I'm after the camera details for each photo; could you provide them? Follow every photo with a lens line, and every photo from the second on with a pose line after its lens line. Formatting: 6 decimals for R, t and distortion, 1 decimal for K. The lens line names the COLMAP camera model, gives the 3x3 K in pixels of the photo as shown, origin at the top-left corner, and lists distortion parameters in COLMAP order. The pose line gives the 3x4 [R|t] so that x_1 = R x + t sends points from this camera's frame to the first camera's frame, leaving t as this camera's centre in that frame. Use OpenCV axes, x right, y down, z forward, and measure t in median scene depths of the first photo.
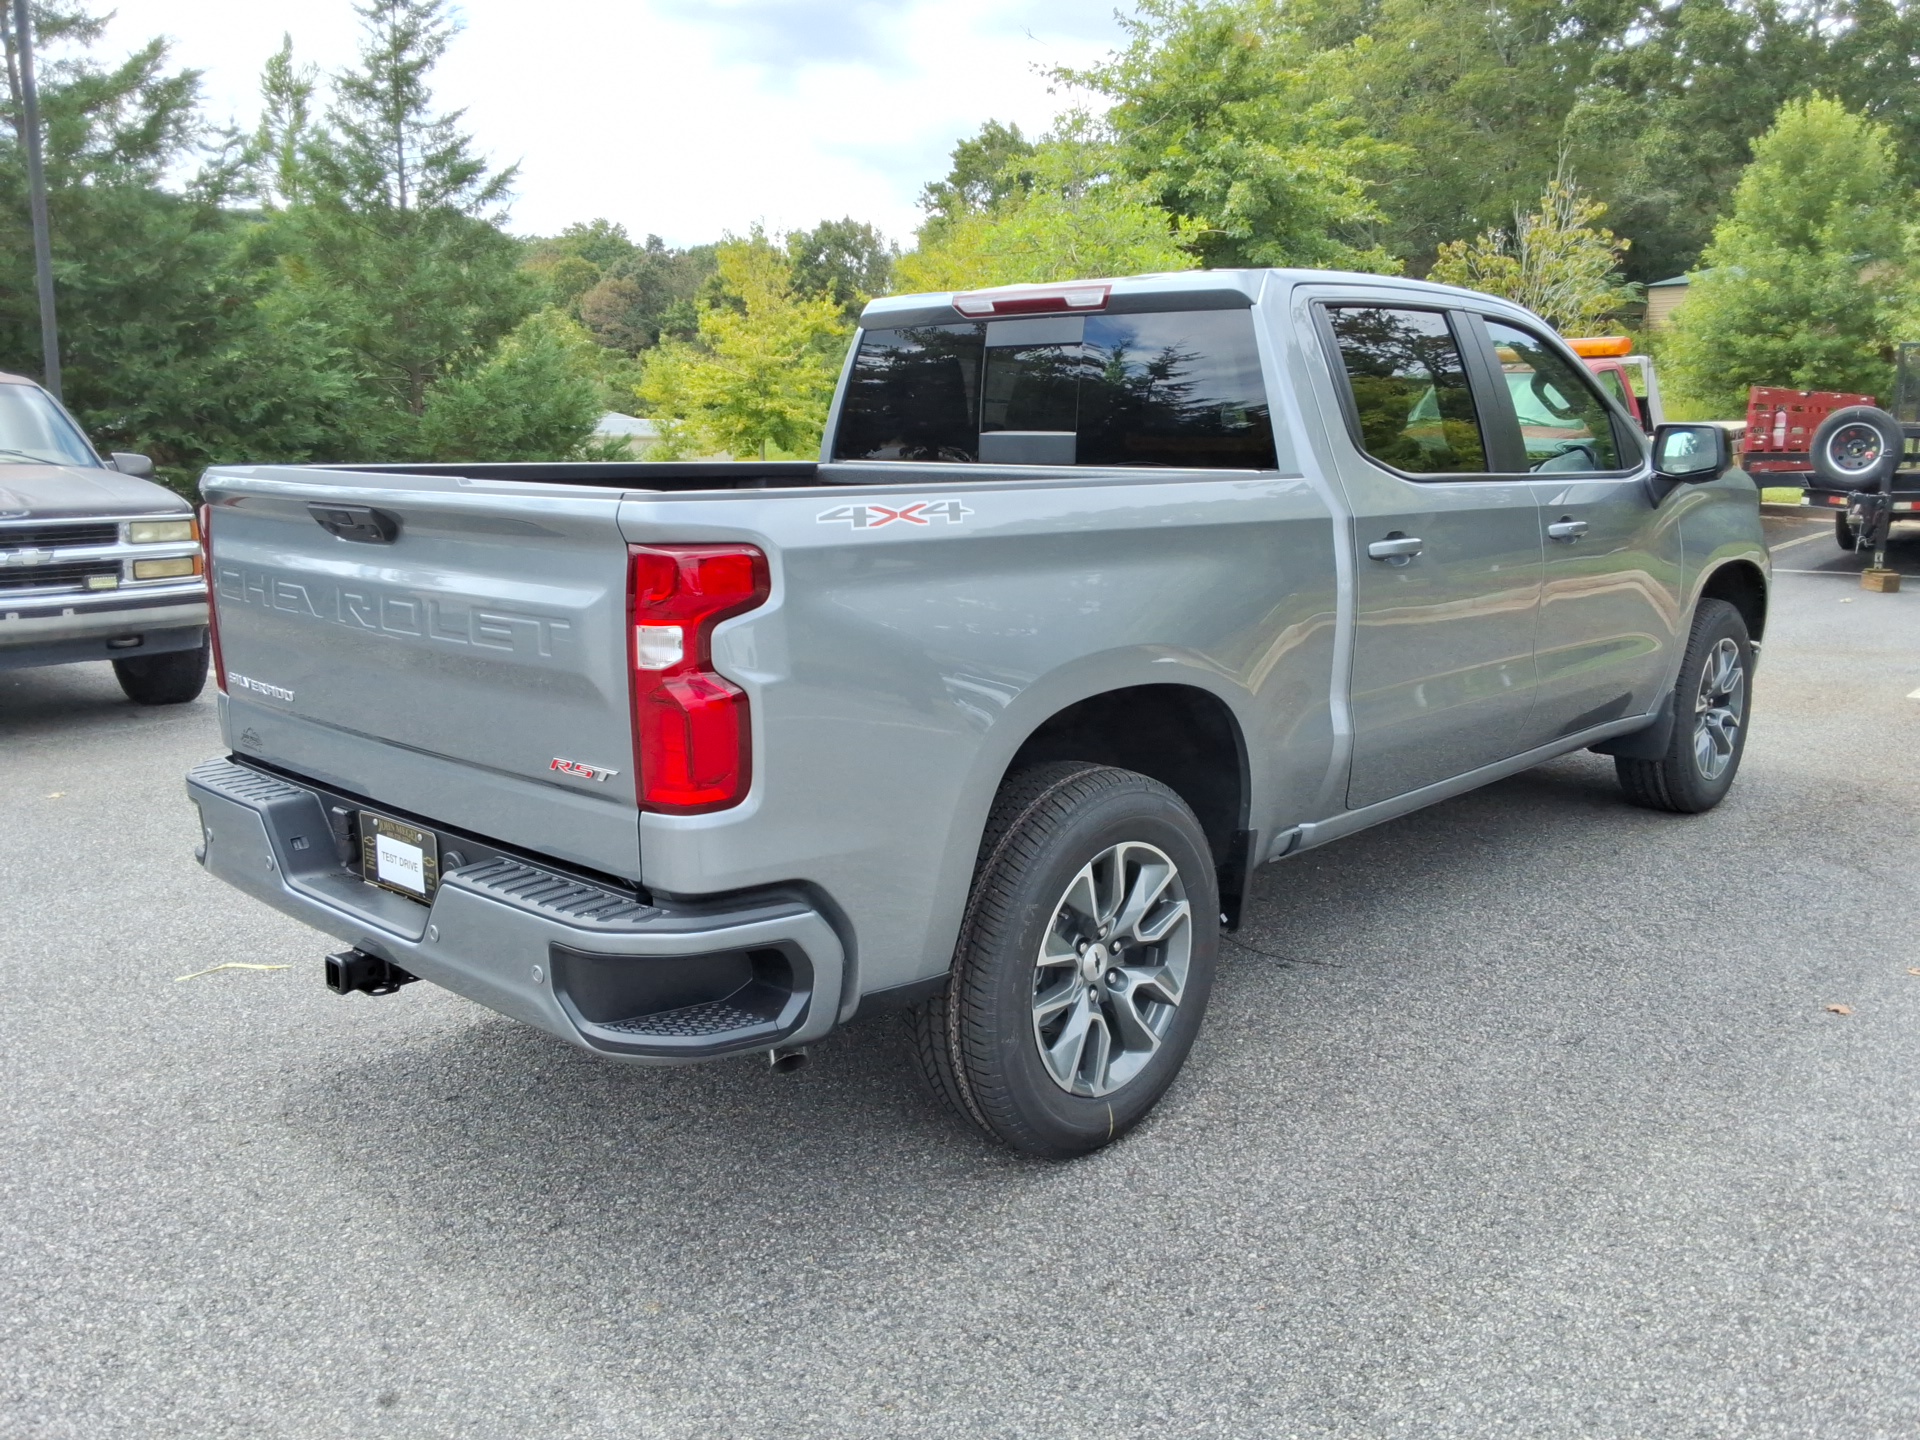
lens RADIAL K [[1535.3, 0, 970.4], [0, 1535.3, 711.1], [0, 0, 1]] dist [0.095586, -0.146280]
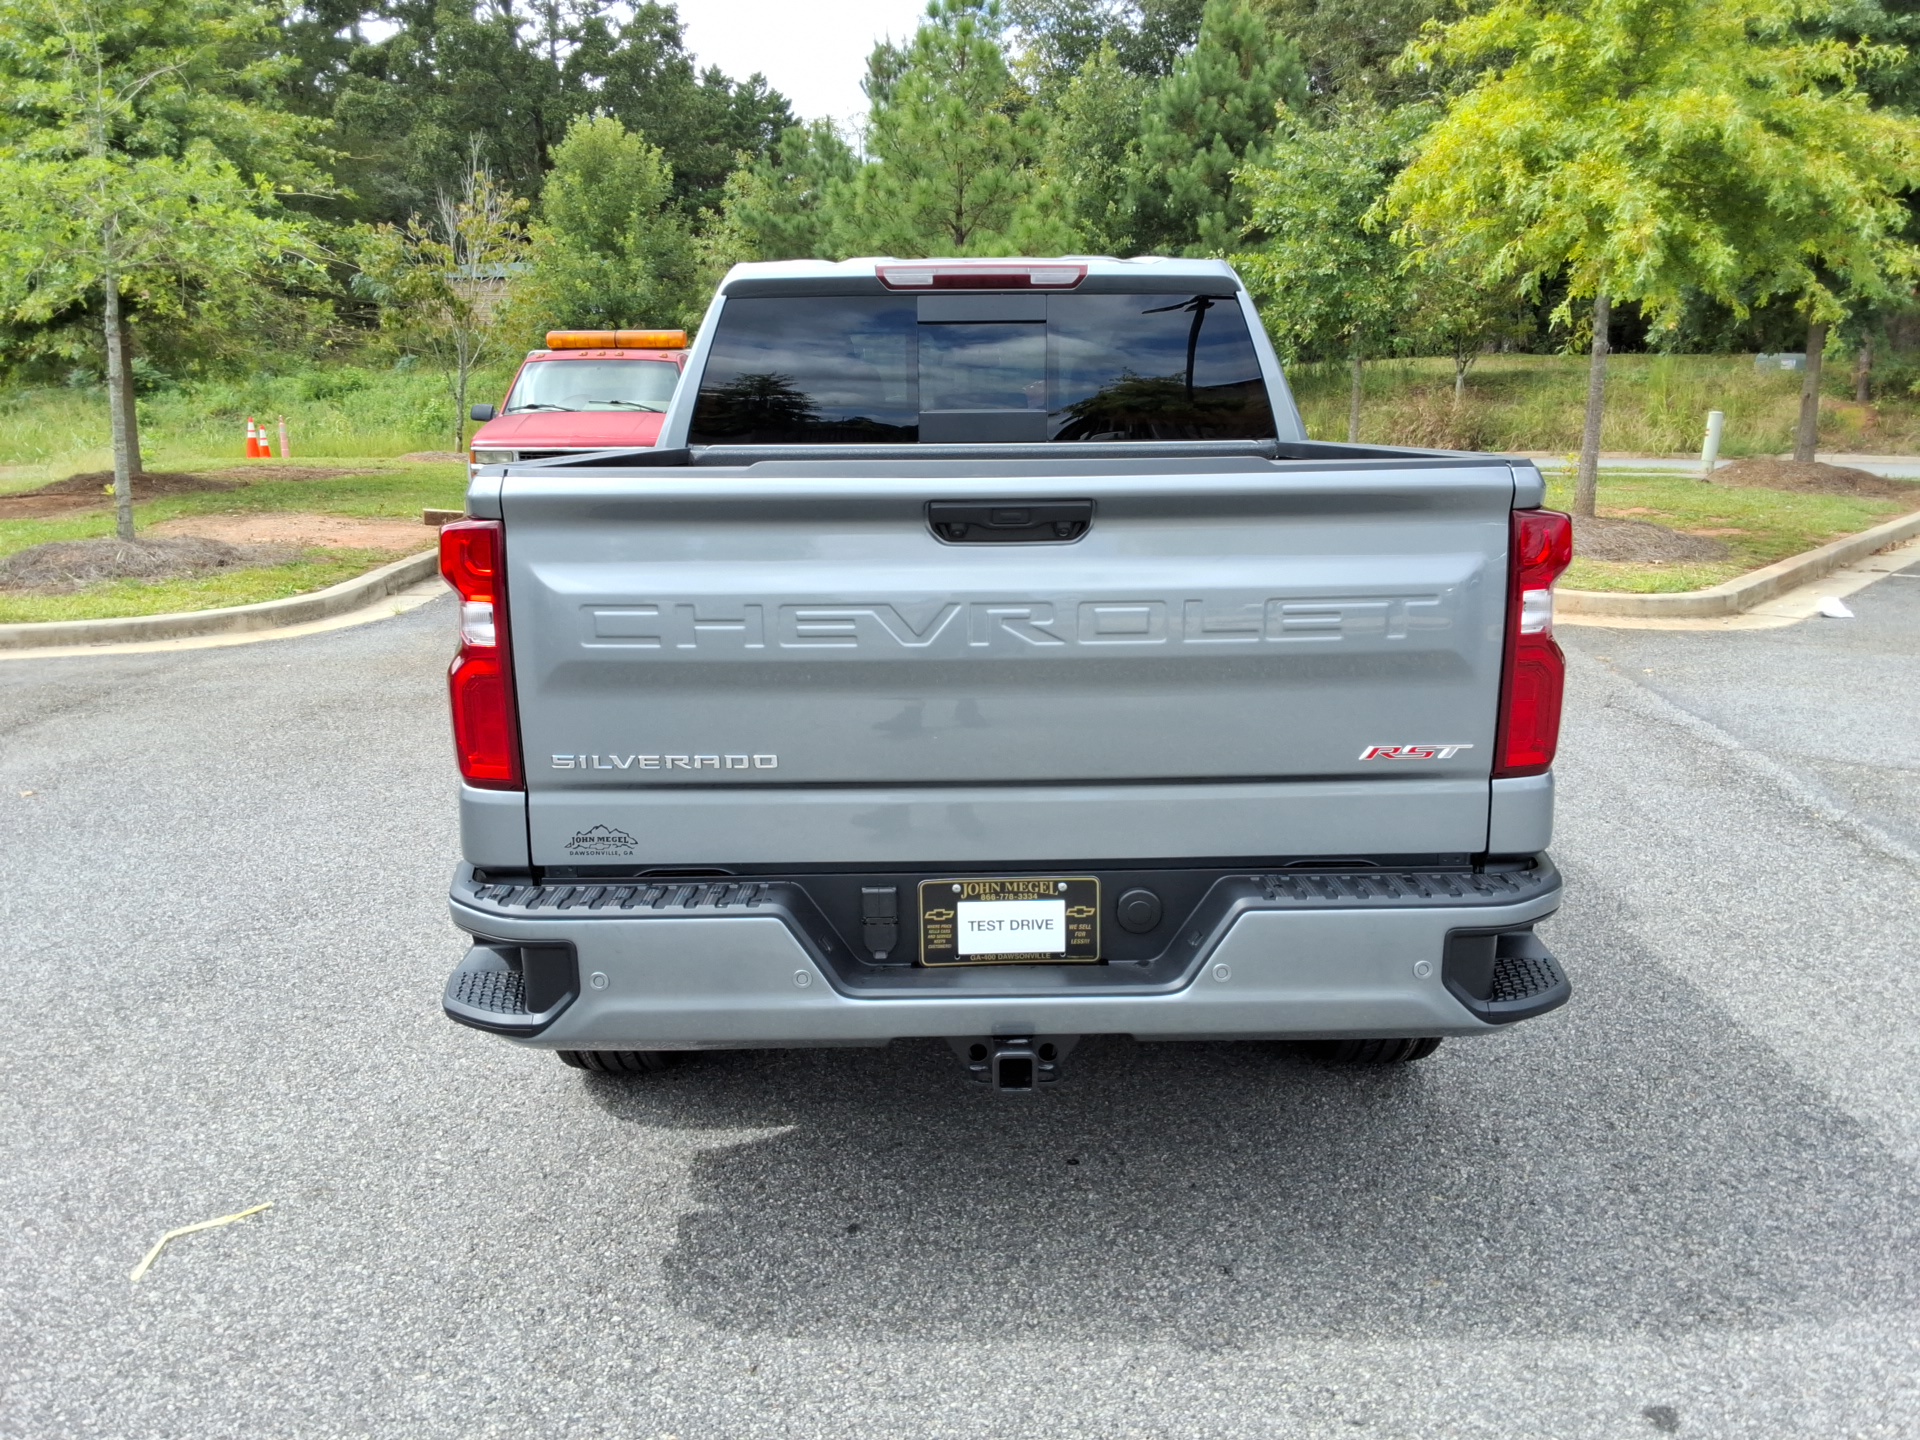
lens RADIAL K [[1535.3, 0, 974.8], [0, 1535.3, 709.0], [0, 0, 1]] dist [0.095586, -0.146280]
pose [[0.723963, -0.138809, 0.675729, -0.642254], [0.135528, 0.989076, 0.057975, -0.047648], [-0.676395, 0.049609, 0.734866, 0.278333]]
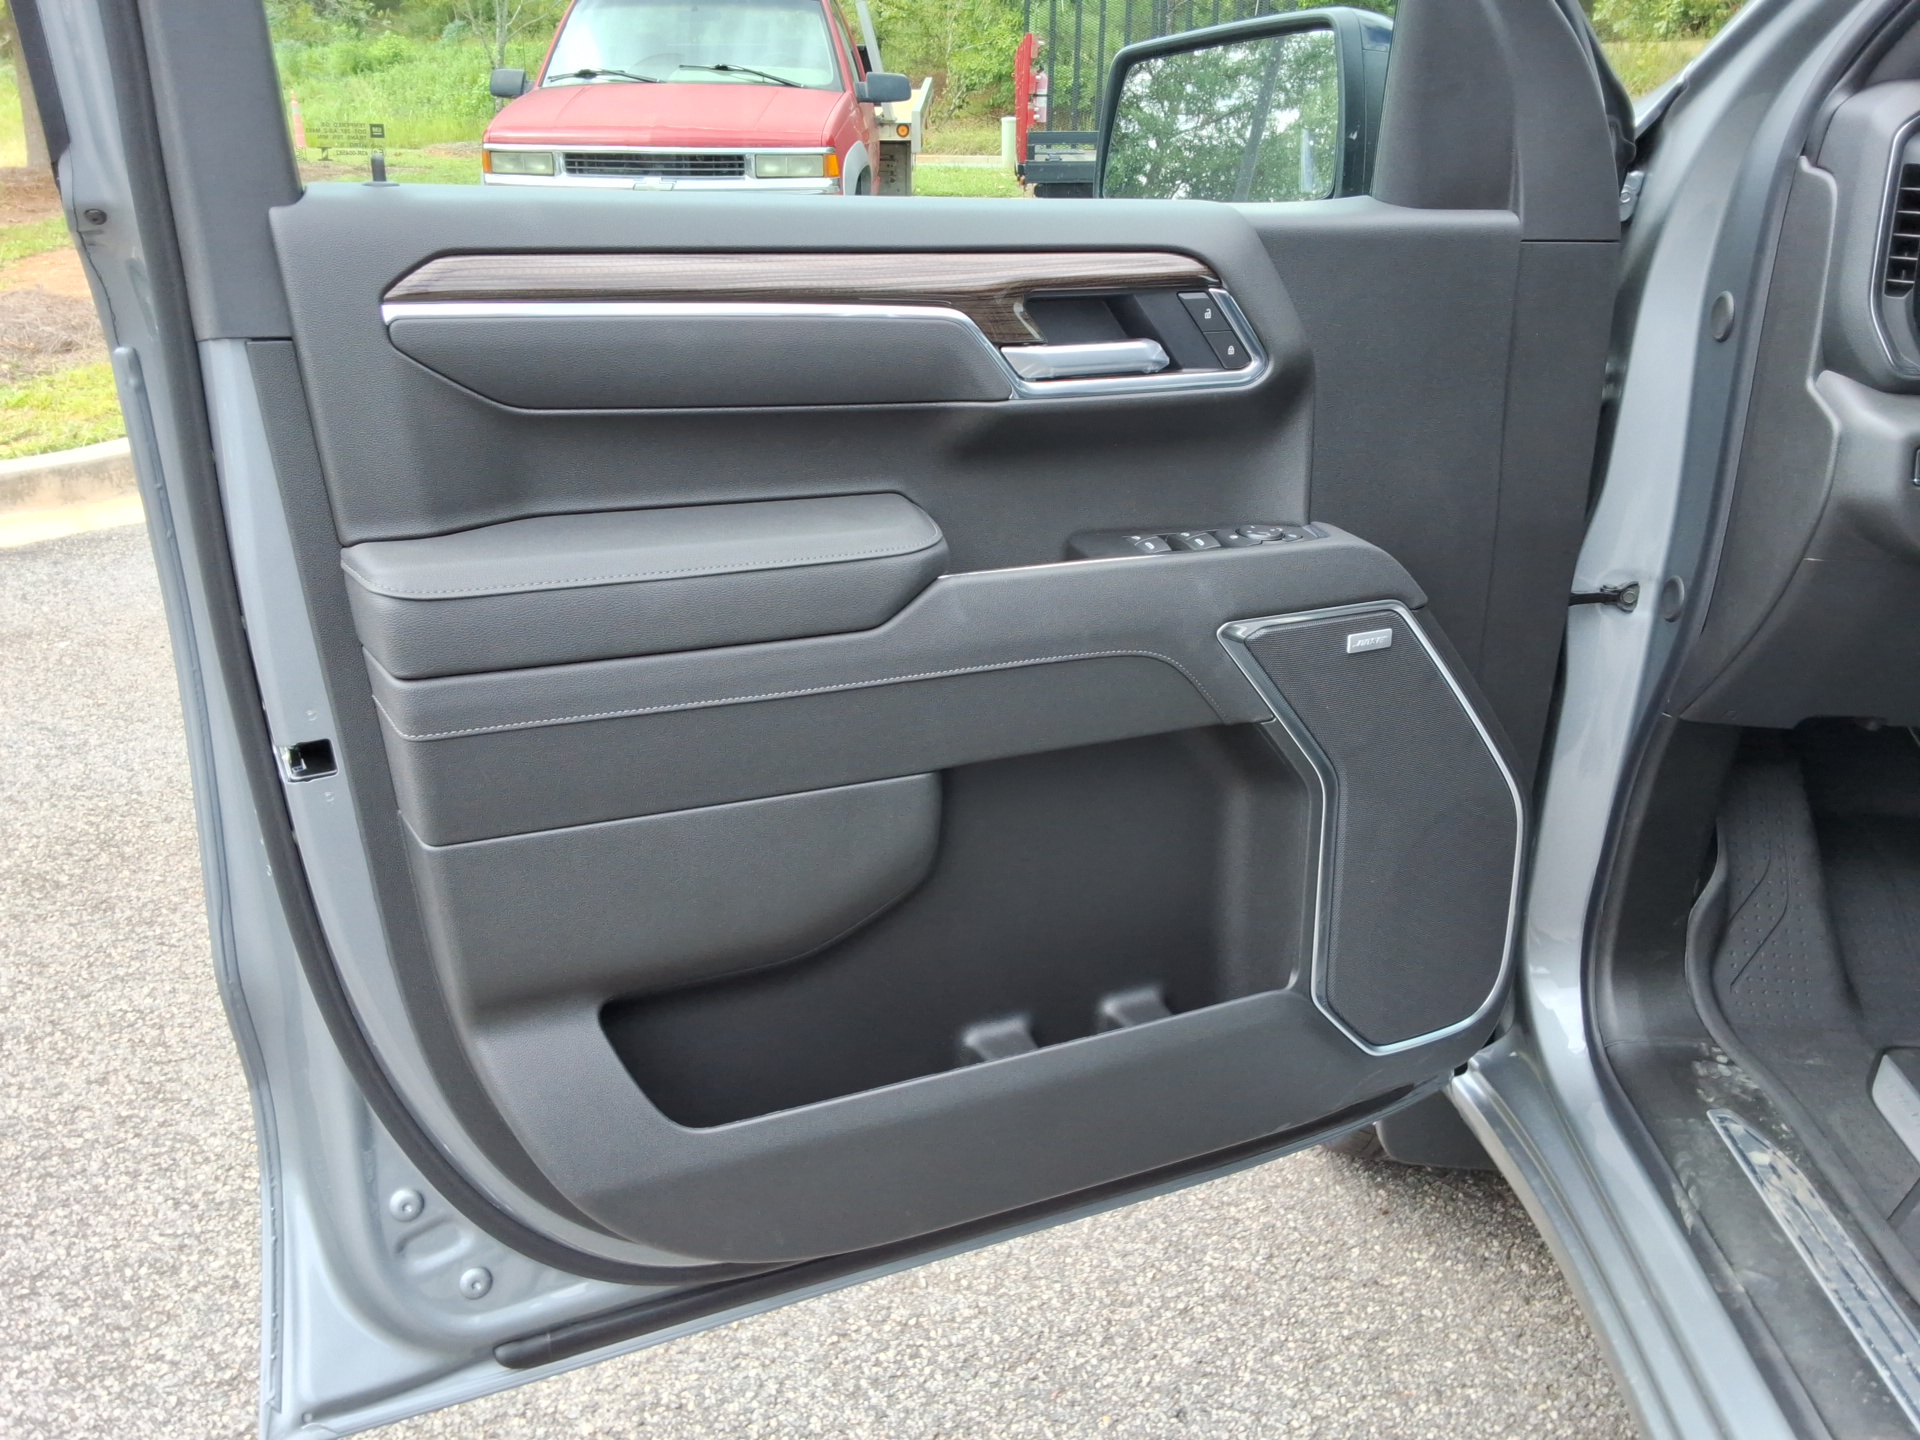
lens RADIAL K [[1535.3, 0, 1015.5], [0, 1535.3, 705.6], [0, 0, 1]] dist [0.095586, -0.146280]
pose [[0.745330, -0.237024, 0.623139, -0.046744], [0.114310, 0.966260, 0.230813, -0.231525], [-0.656823, -0.100800, 0.747277, 1.347034]]
